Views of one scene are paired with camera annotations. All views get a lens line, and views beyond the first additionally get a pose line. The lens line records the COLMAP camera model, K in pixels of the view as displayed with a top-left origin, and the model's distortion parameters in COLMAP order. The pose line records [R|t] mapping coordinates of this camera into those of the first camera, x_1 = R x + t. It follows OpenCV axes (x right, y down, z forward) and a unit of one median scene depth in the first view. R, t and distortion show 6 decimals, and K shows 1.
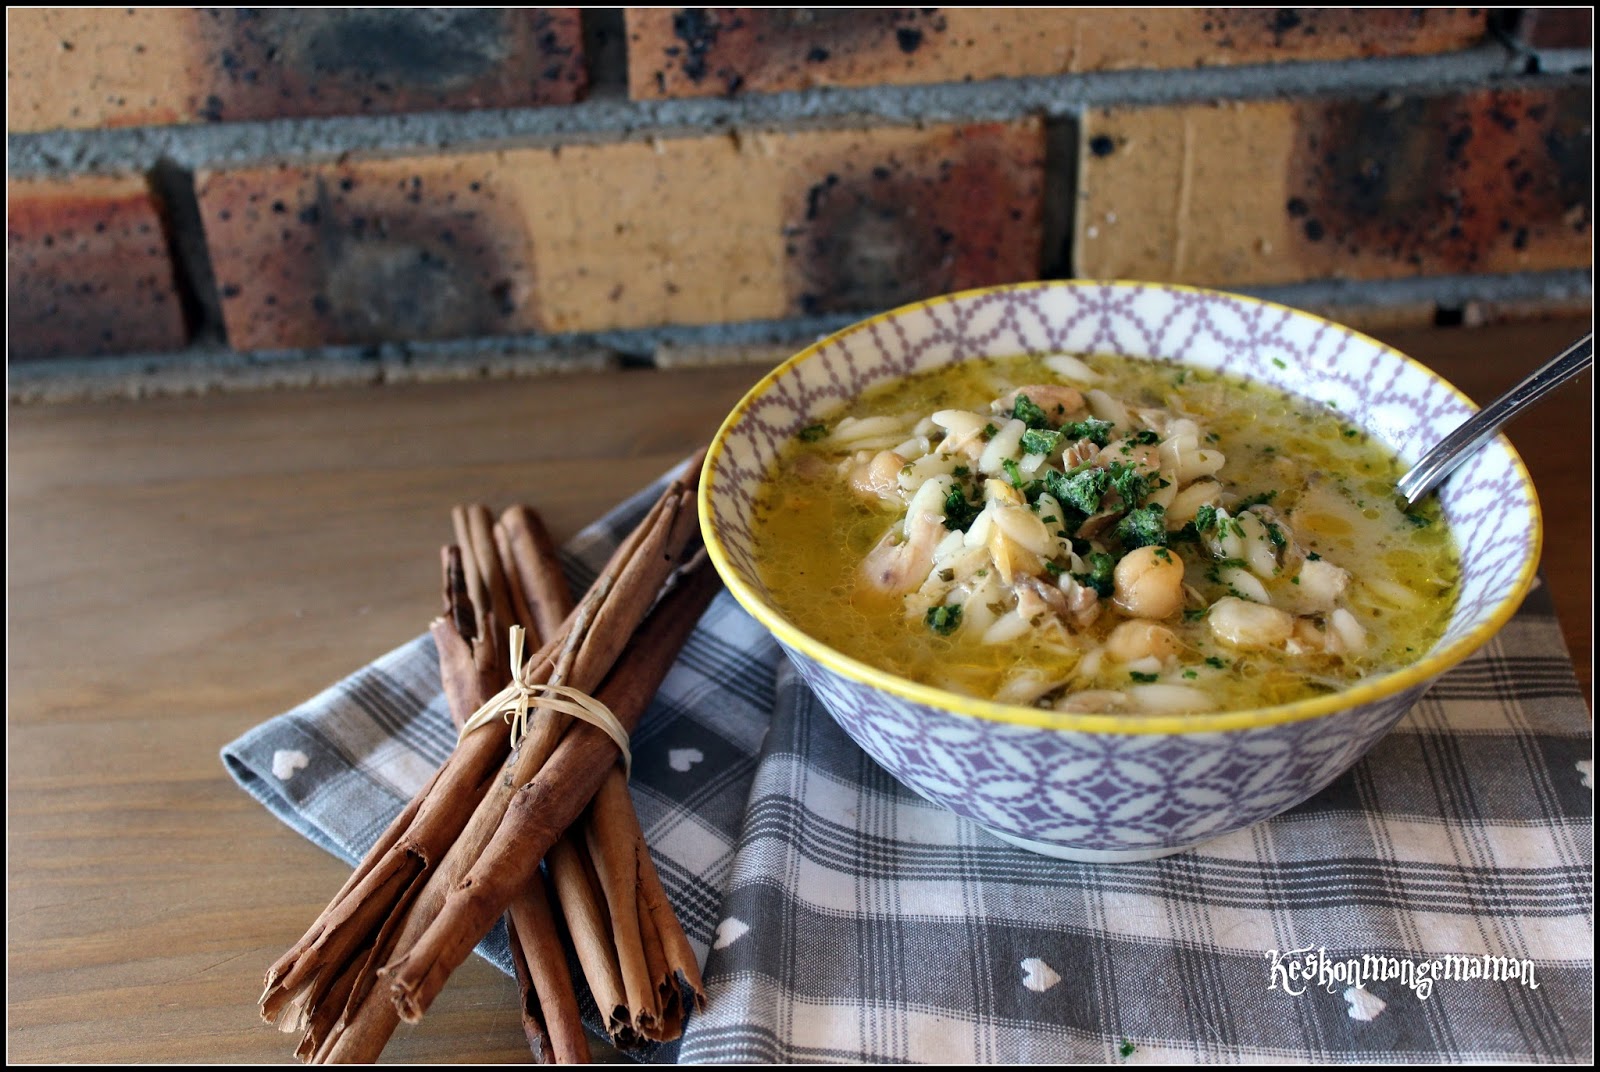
lens RADIAL K [[1647.4, 0, 800.0], [0, 1647.4, 536.0], [0, 0, 1]] dist [-0.152690, 0.148724]
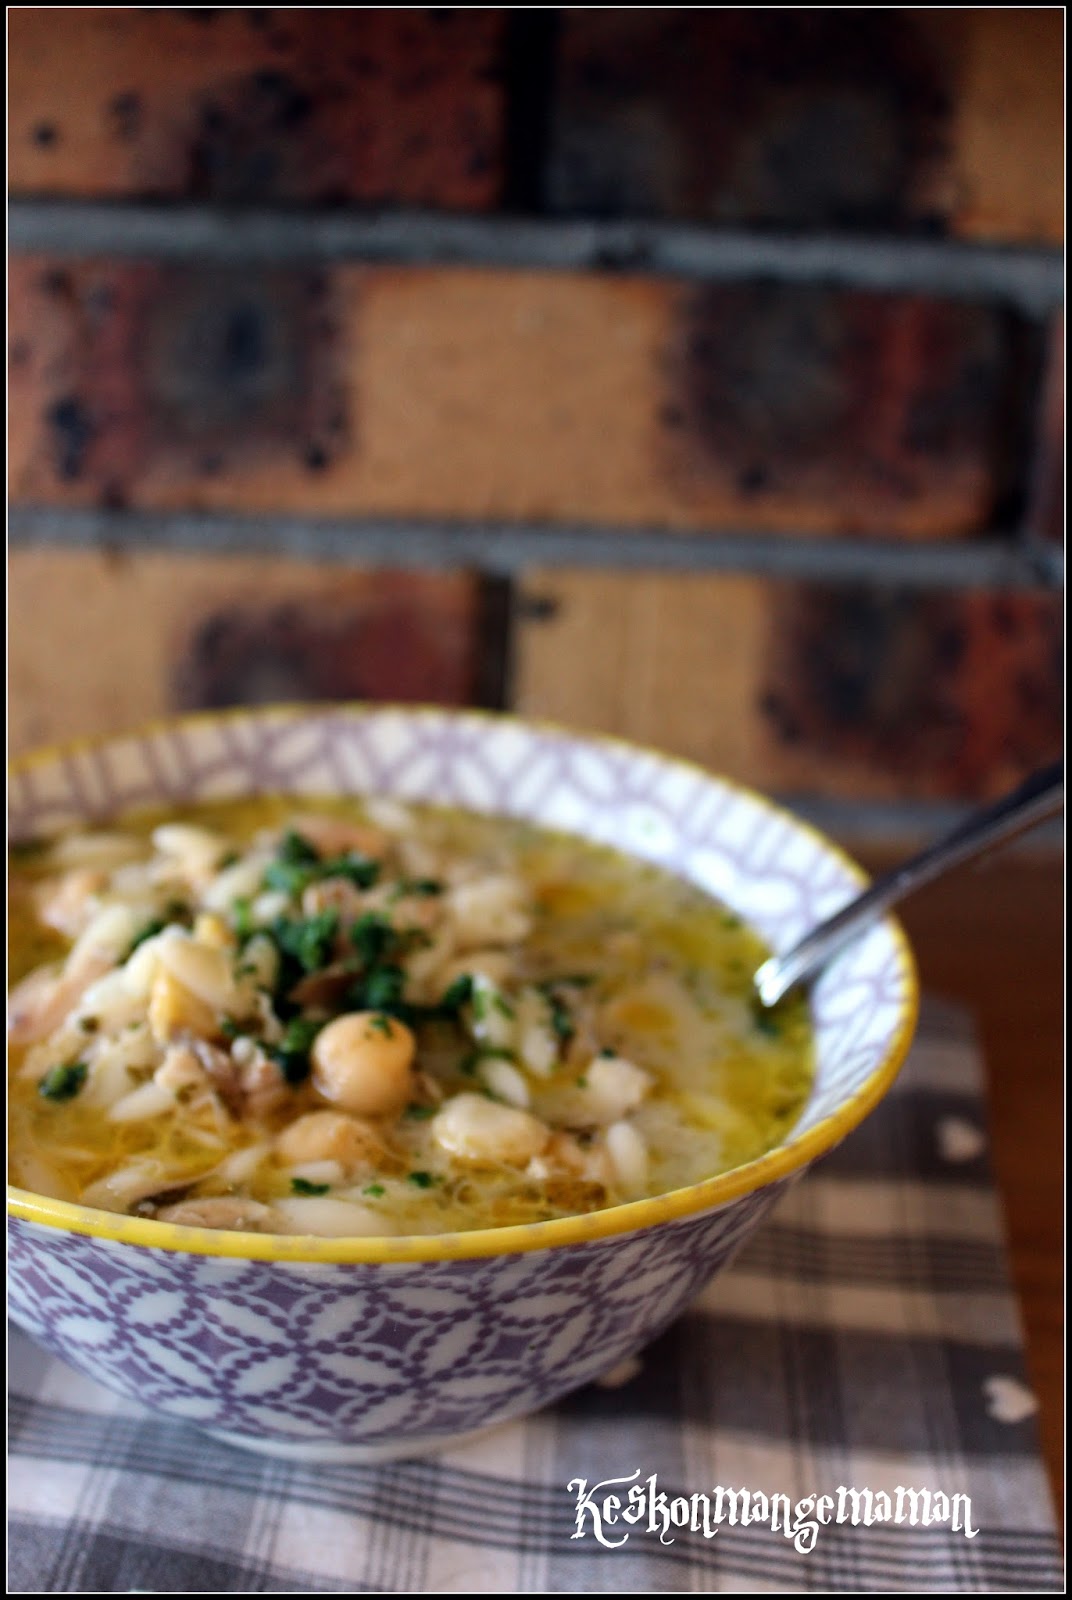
lens RADIAL K [[1647.4, 0, 496.8], [0, 1647.4, 801.2], [0, 0, 1]] dist [-0.152690, 0.148724]
pose [[0.994300, 0.100415, 0.035833, 0.216631], [-0.091912, 0.977626, -0.189211, 0.043377], [-0.054031, 0.184839, 0.981283, 0.249196]]
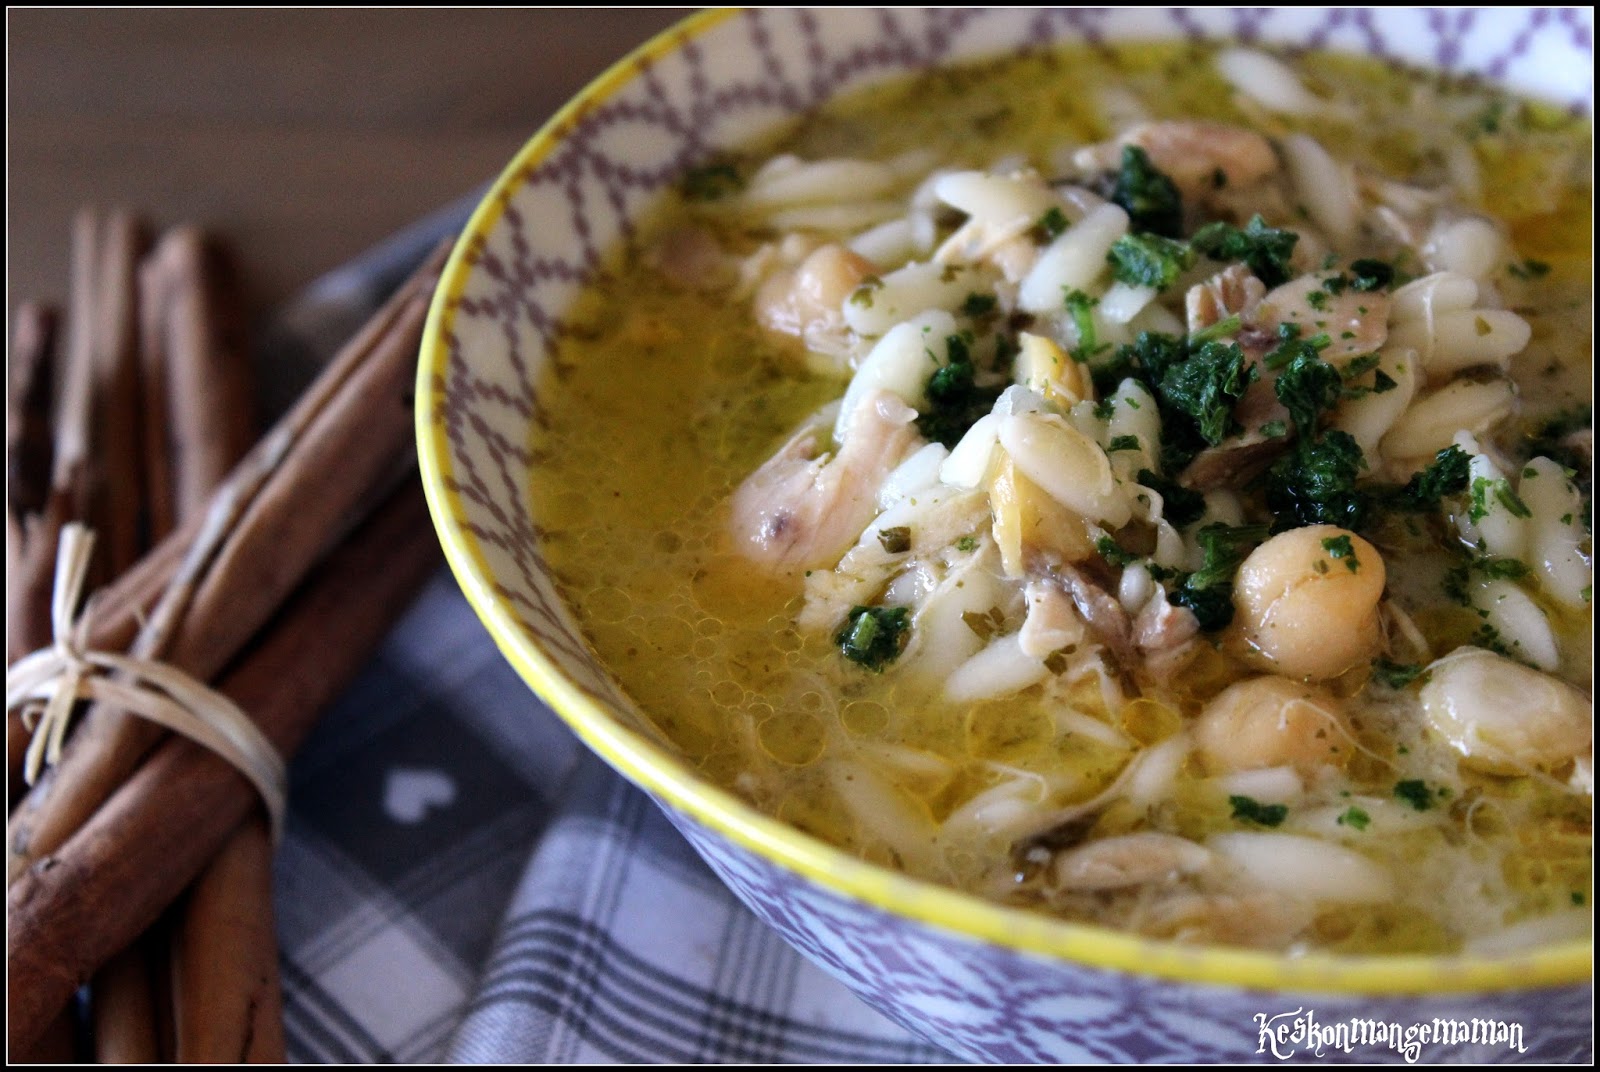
lens RADIAL K [[2943.9, 0, 797.7], [0, 2943.9, 502.3], [0, 0, 1]] dist [0.001136, -0.165801]
pose [[0.994222, 0.093163, -0.053326, 0.098782], [-0.085969, 0.988528, 0.124184, -0.087548], [0.064284, -0.118882, 0.990825, 0.122951]]
